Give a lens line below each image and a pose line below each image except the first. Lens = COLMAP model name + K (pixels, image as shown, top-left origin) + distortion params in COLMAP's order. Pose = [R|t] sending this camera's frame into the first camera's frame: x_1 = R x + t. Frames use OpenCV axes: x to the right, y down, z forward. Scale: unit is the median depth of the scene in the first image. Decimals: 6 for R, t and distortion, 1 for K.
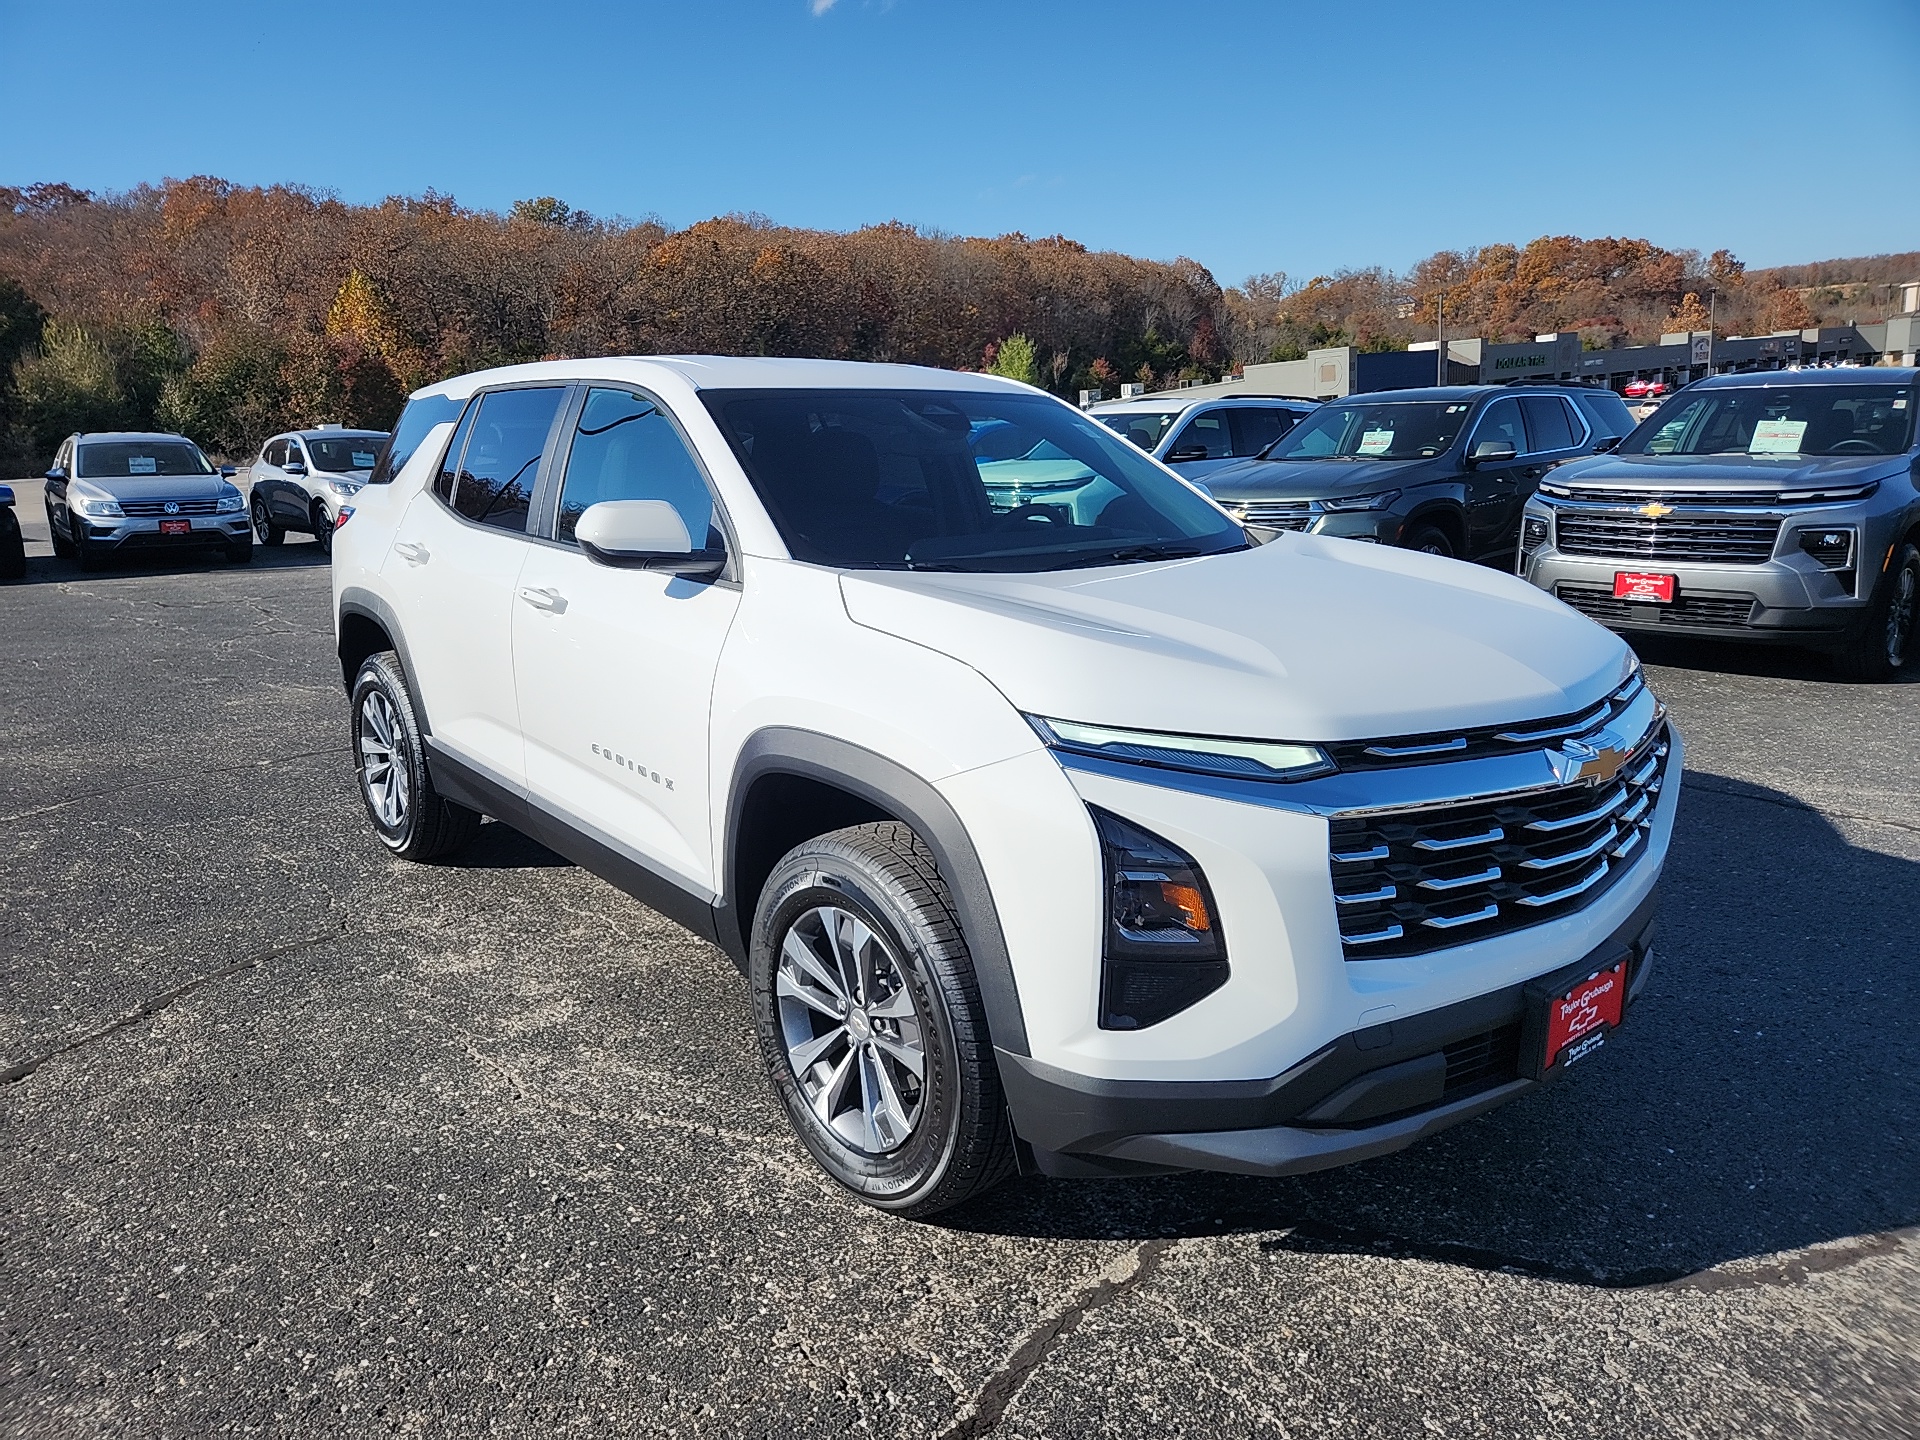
lens RADIAL K [[1280.3, 0, 941.2], [0, 1280.3, 722.1], [0, 0, 1]] dist [0.072339, -0.065705]
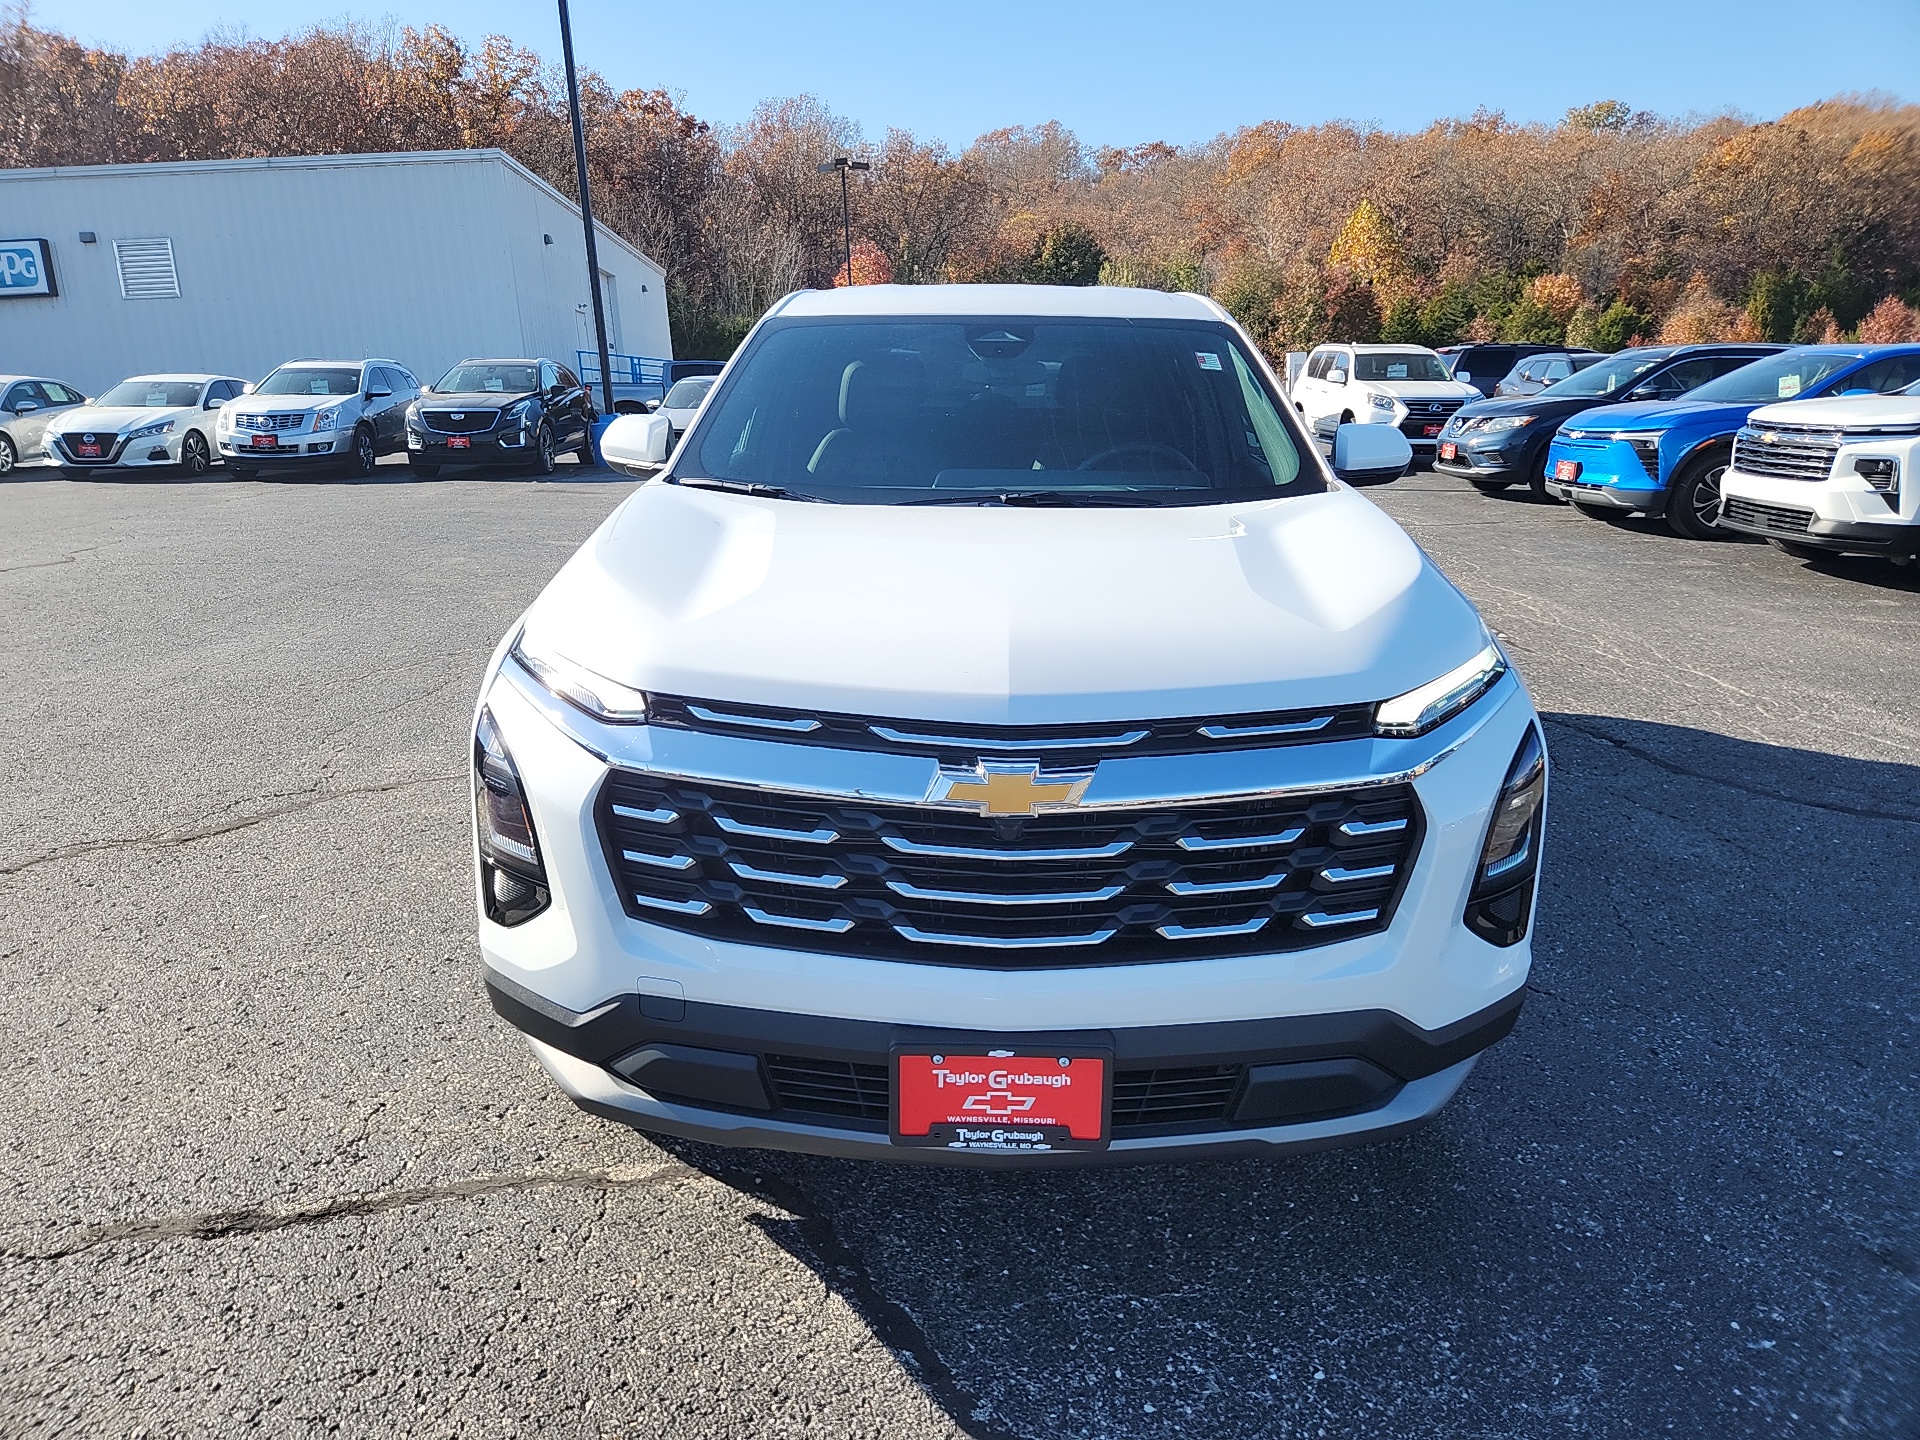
lens RADIAL K [[1281.3, 0, 934.1], [0, 1281.3, 704.3], [0, 0, 1]] dist [0.068214, -0.059536]
pose [[0.751269, 0.180547, -0.634821, 0.925699], [-0.155124, 0.983214, 0.096052, -0.086440], [0.641507, 0.026315, 0.766665, 0.351822]]
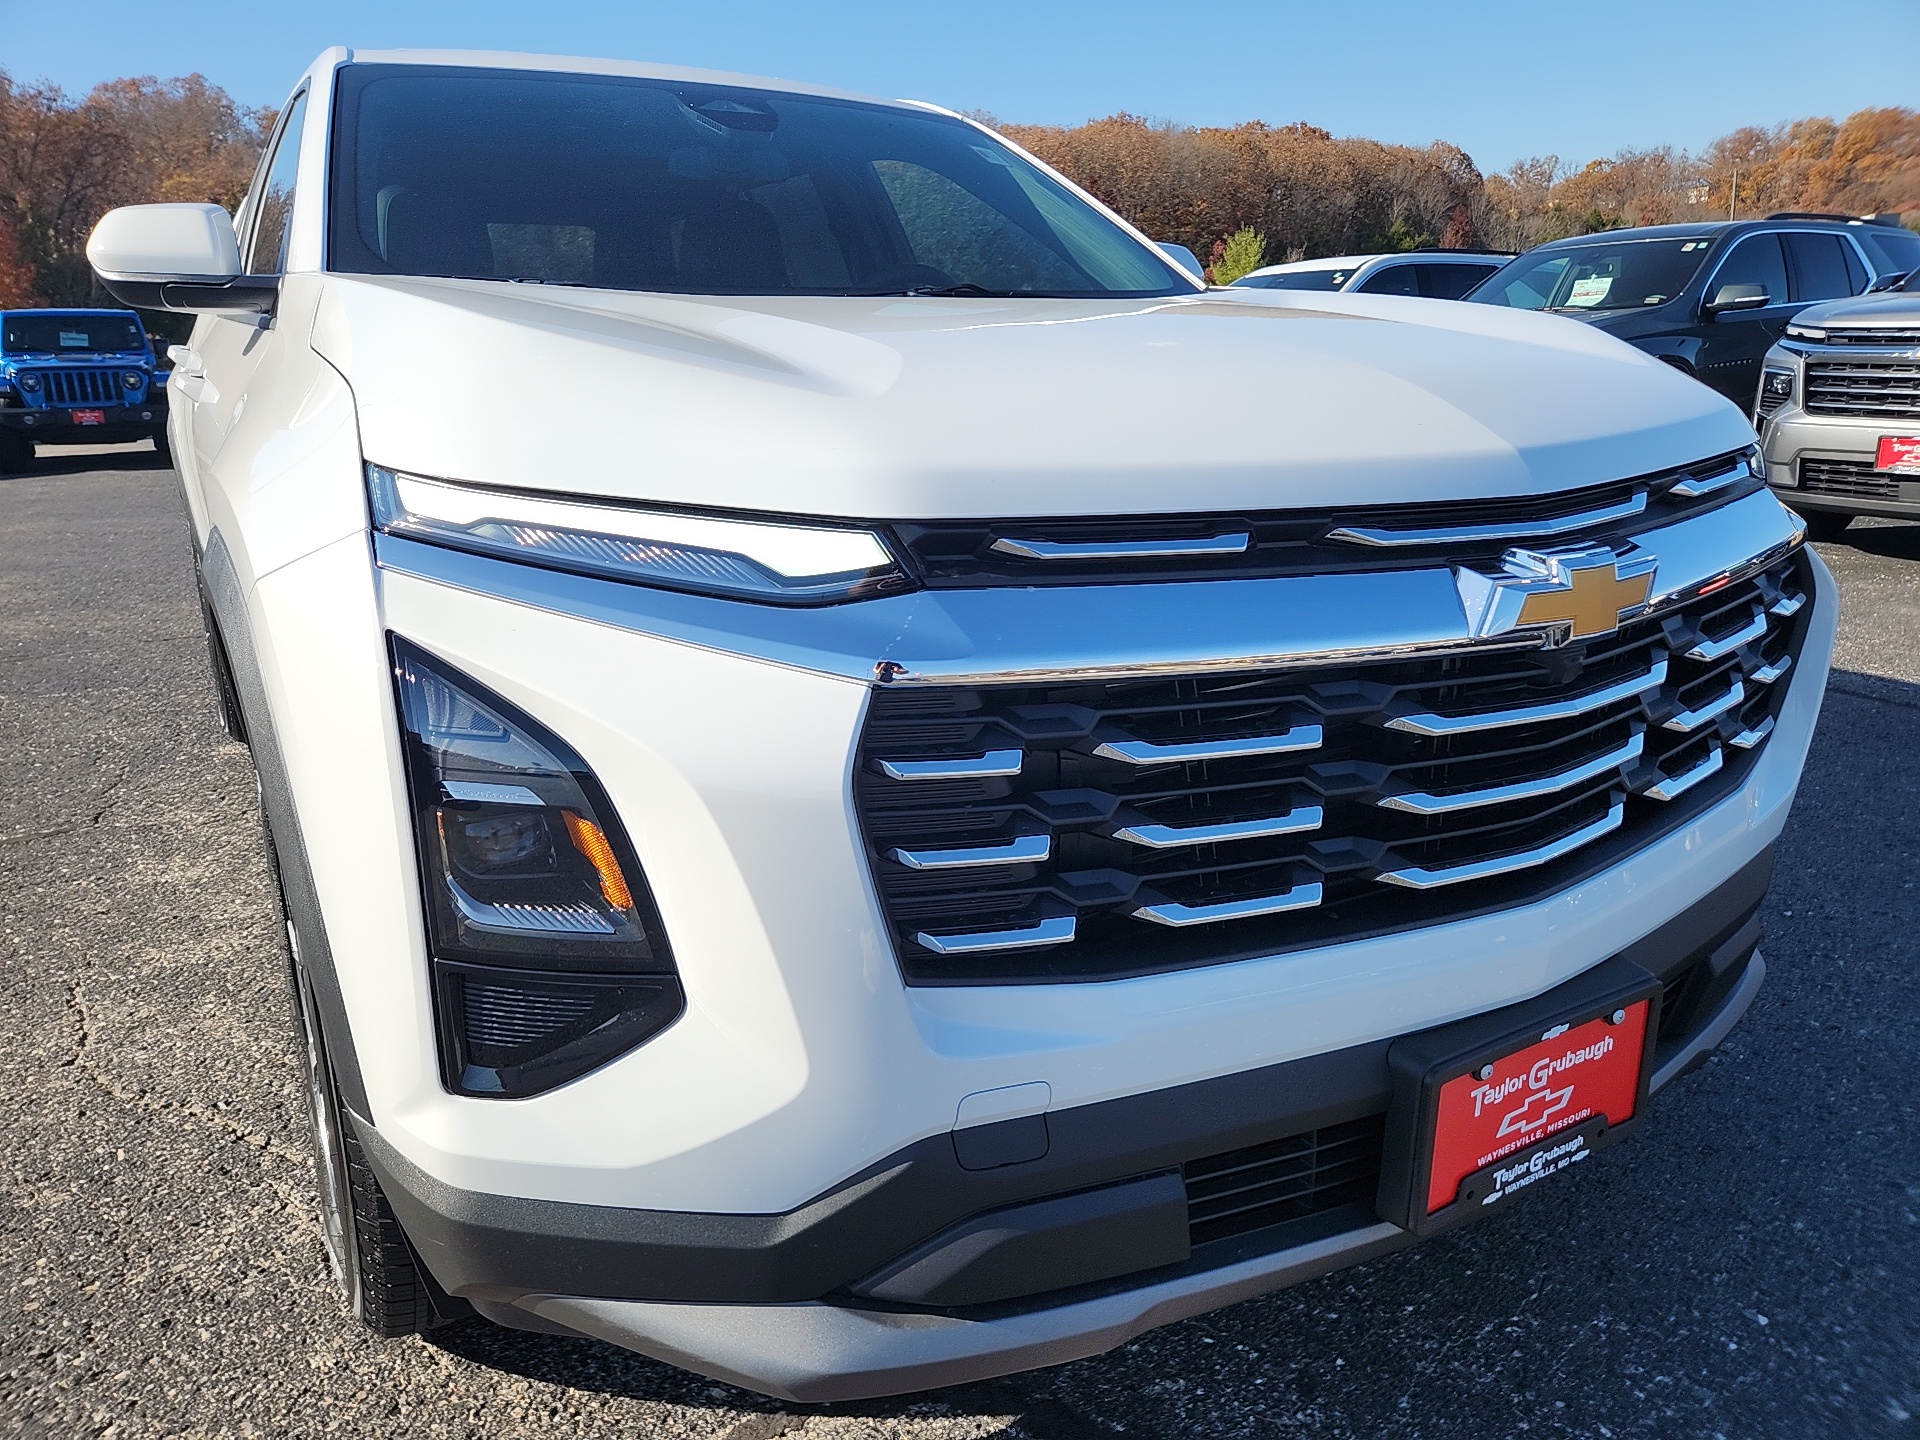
lens RADIAL K [[1290.4, 0, 952.7], [0, 1290.4, 720.1], [0, 0, 1]] dist [0.074028, -0.065332]
pose [[0.987681, 0.037223, -0.151986, 0.339927], [-0.027654, 0.997528, 0.064595, 0.048763], [0.154015, -0.059596, 0.986270, 0.467456]]
